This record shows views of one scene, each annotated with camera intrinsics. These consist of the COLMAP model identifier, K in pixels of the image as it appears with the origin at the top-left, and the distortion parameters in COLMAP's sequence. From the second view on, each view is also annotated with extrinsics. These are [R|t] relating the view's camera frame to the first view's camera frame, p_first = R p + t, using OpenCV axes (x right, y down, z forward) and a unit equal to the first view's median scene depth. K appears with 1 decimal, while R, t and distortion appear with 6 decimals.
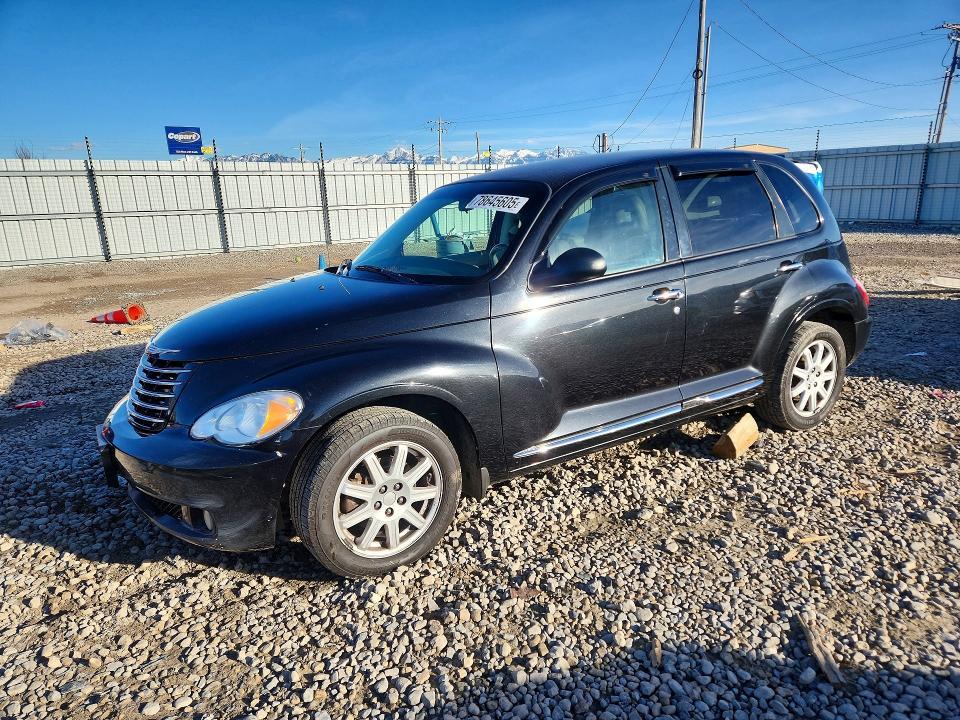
lens RADIAL K [[644.5, 0, 480.0], [0, 644.5, 360.0], [0, 0, 1]] dist [0.029396, 0.000045]
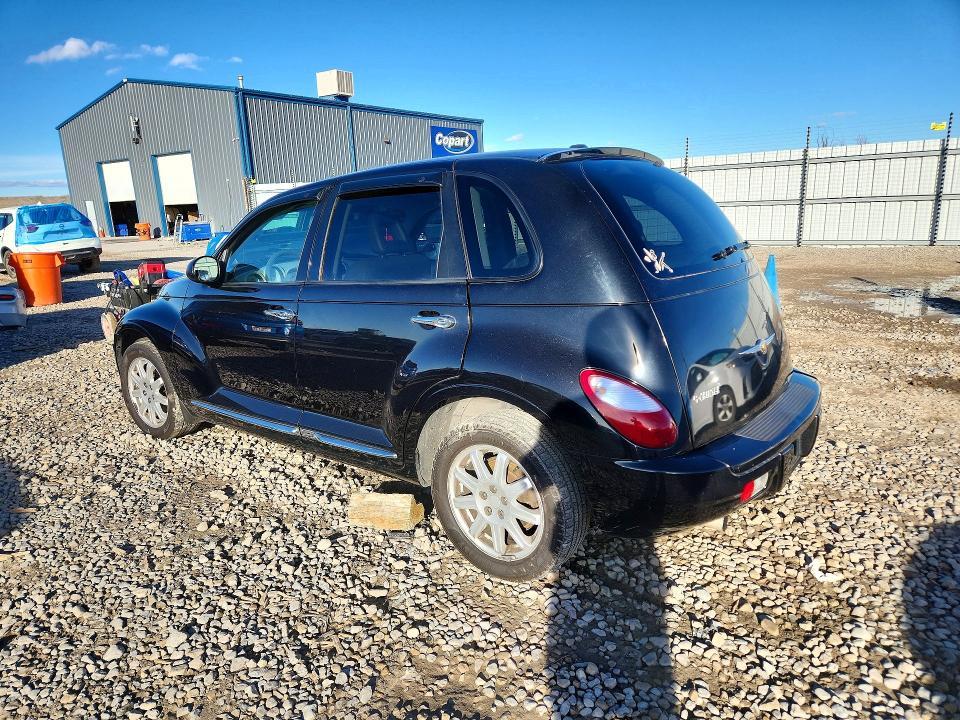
lens RADIAL K [[644.5, 0, 480.0], [0, 644.5, 360.0], [0, 0, 1]] dist [0.029396, 0.000045]
pose [[0.445759, 0.222955, -0.866943, 0.135059], [-0.201000, 0.968685, 0.145772, -0.028661], [0.872295, 0.109276, 0.476614, 0.095482]]
